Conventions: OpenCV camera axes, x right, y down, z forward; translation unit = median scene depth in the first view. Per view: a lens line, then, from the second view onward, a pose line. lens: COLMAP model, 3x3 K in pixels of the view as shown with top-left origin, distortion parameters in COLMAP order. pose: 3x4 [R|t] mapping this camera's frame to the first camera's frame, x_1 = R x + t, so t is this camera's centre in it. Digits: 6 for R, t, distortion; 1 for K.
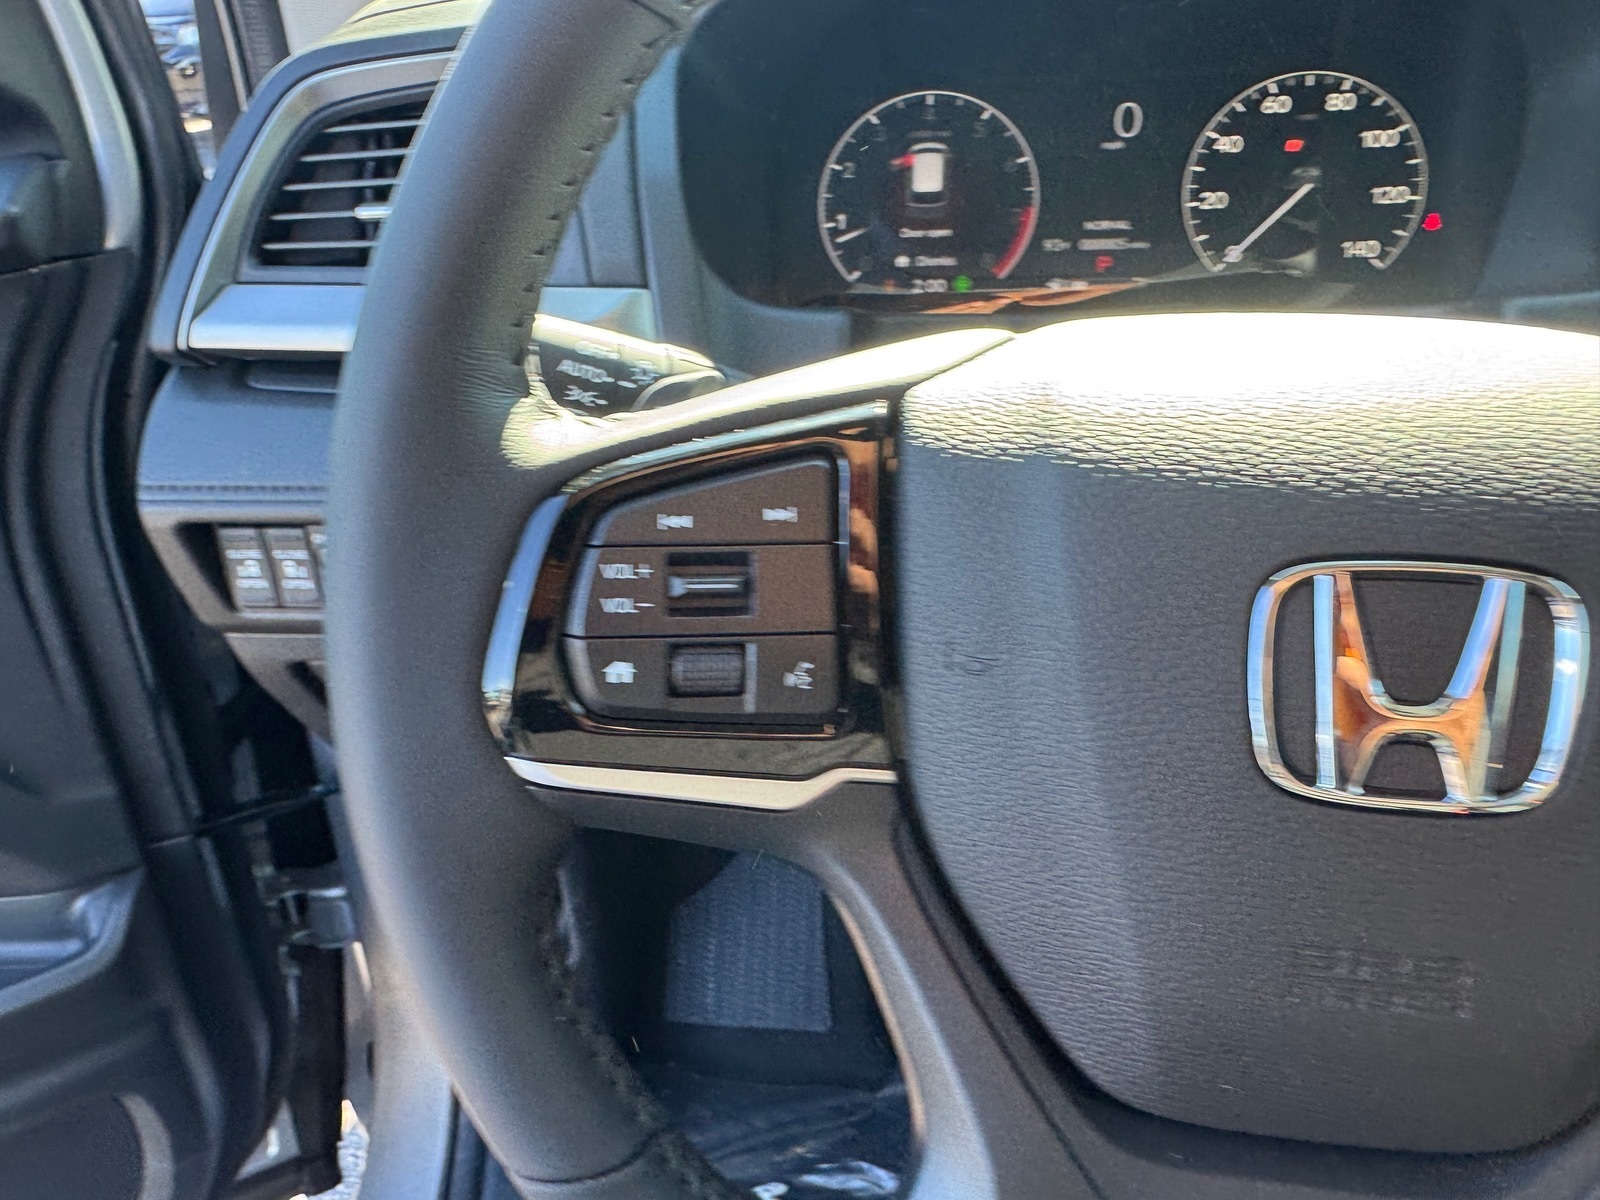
lens RADIAL K [[1158.8, 0, 741.7], [0, 1158.8, 605.1], [0, 0, 1]] dist [0.029312, -0.041788]
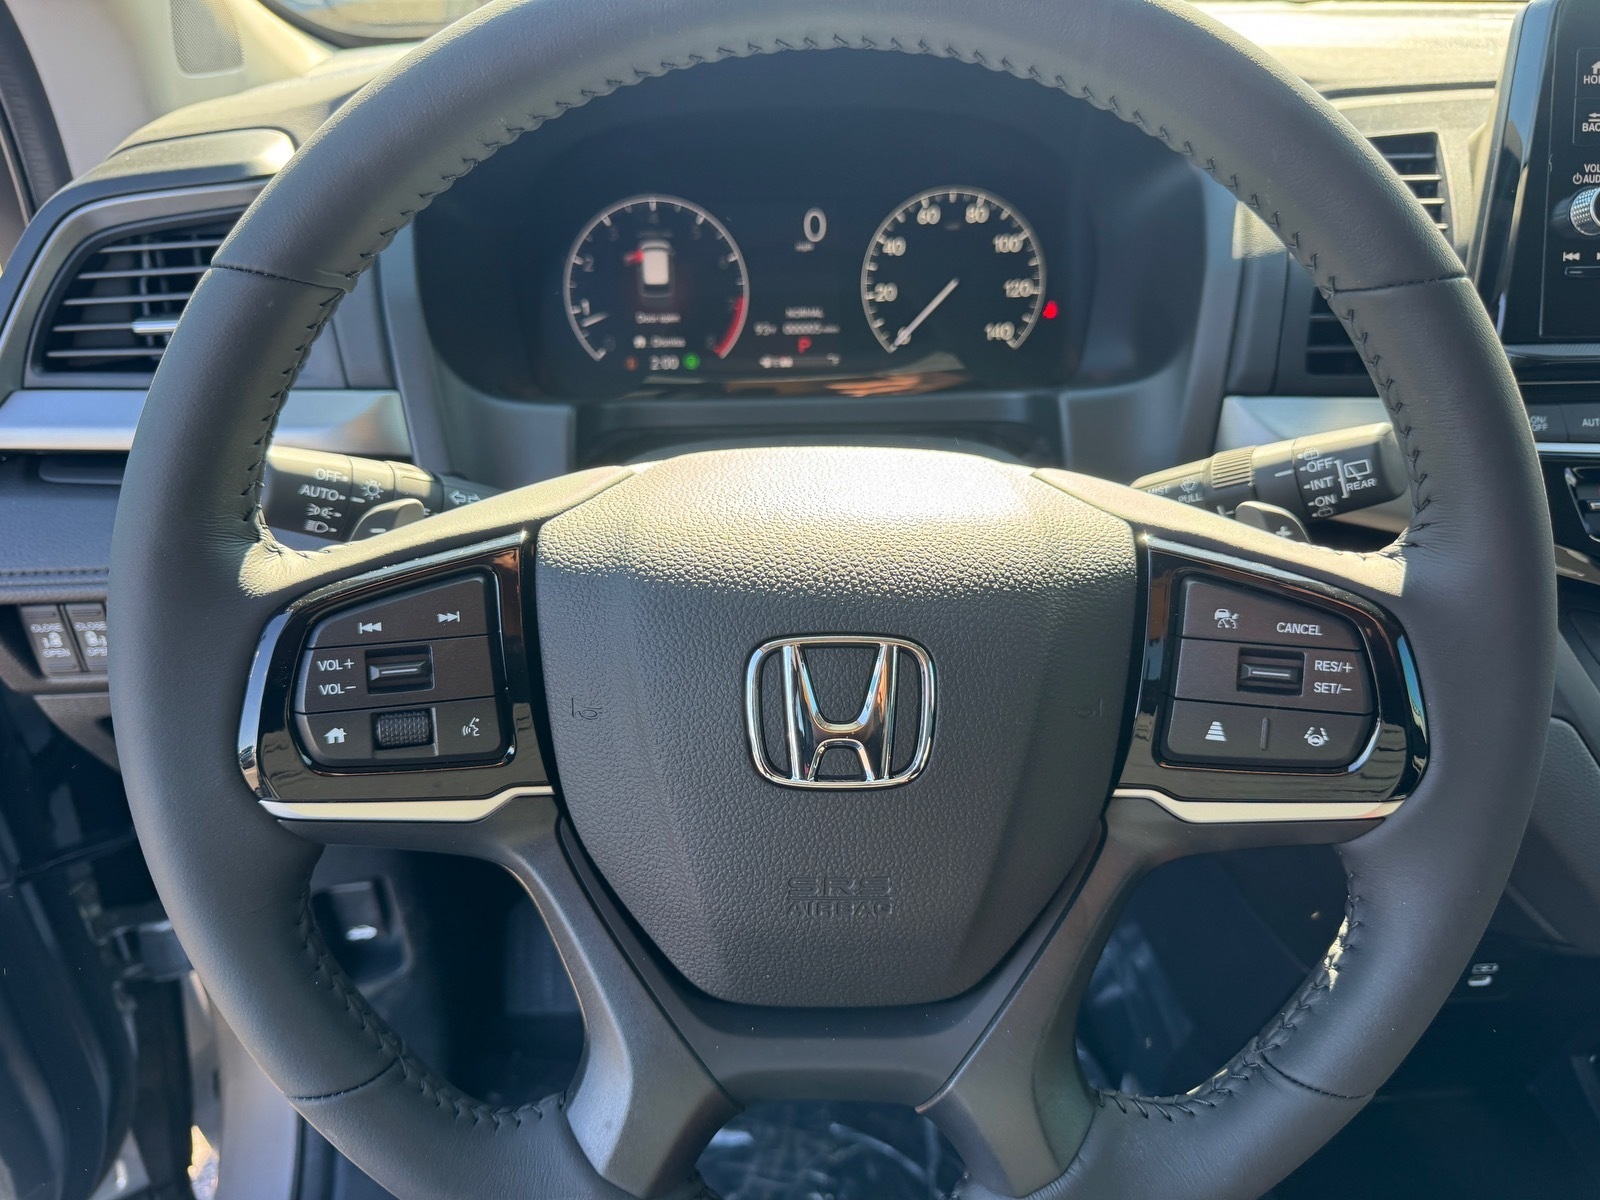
lens RADIAL K [[1158.8, 0, 805.4], [0, 1158.8, 616.6], [0, 0, 1]] dist [0.029312, -0.041788]
pose [[0.984178, -0.056915, 0.167795, 0.096737], [0.053770, 0.998283, 0.023230, -0.037837], [-0.168829, -0.013840, 0.985548, -0.211740]]
